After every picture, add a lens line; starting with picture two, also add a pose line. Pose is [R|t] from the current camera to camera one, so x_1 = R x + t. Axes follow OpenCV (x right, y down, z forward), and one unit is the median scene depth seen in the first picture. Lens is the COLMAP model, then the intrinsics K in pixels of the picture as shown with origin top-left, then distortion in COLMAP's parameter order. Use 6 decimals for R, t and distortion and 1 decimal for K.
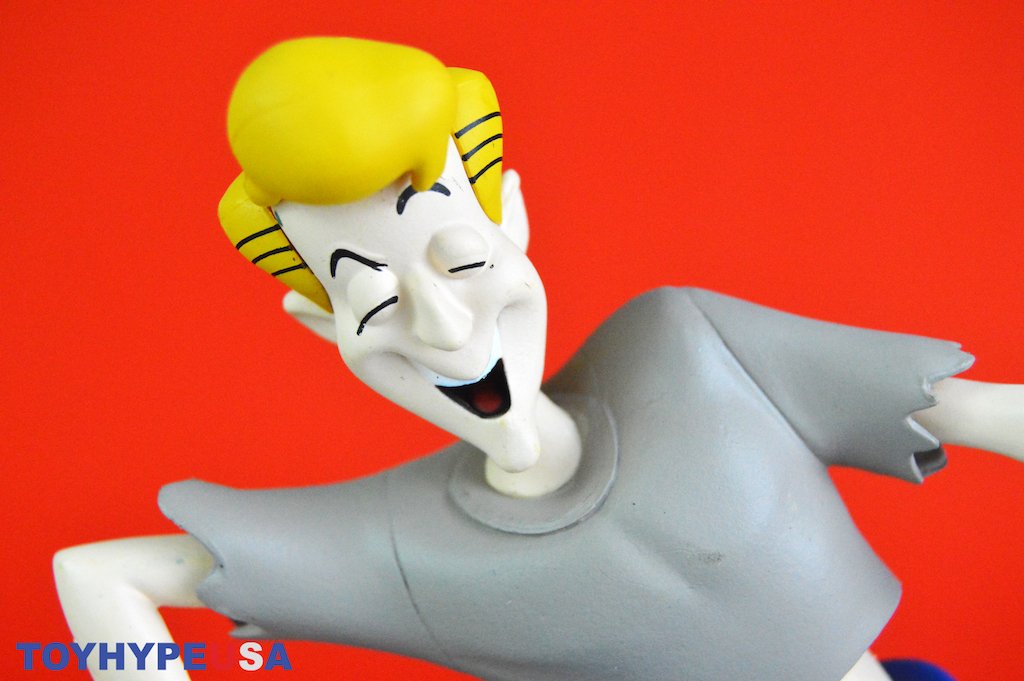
lens RADIAL K [[2286.6, 0, 512.0], [0, 2286.6, 340.5], [0, 0, 1]] dist [-0.013303, 0.383215]
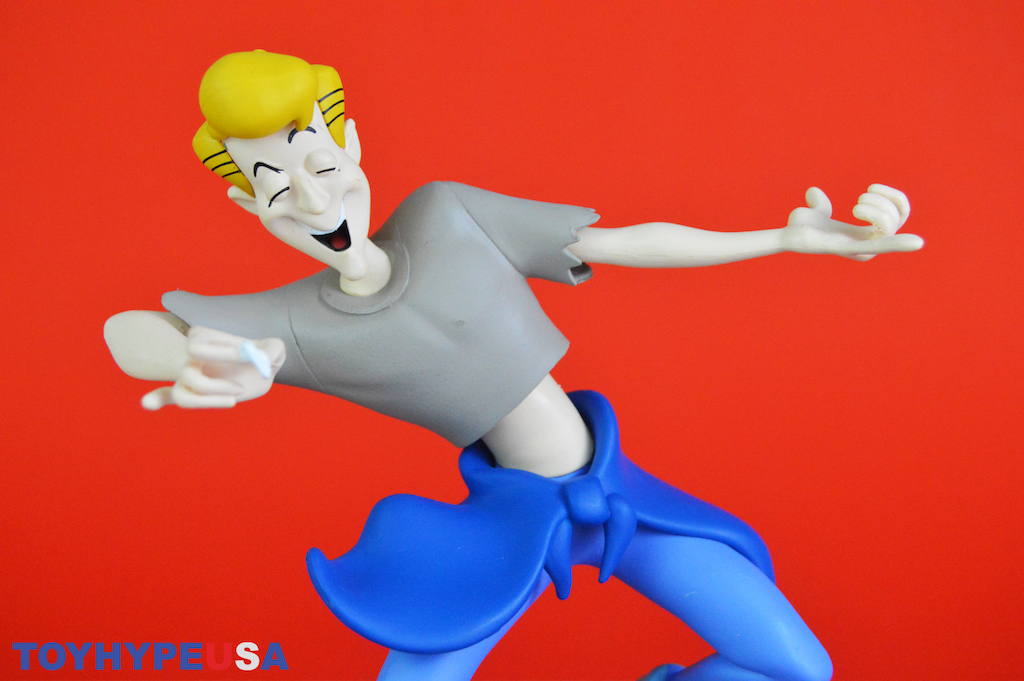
lens RADIAL K [[2286.6, 0, 512.0], [0, 2286.6, 340.5], [0, 0, 1]] dist [-0.013303, 0.383215]
pose [[0.999095, -0.017423, 0.038799, 0.057121], [0.016409, 0.999520, 0.026283, 0.059824], [-0.039239, -0.025622, 0.998901, -0.882518]]
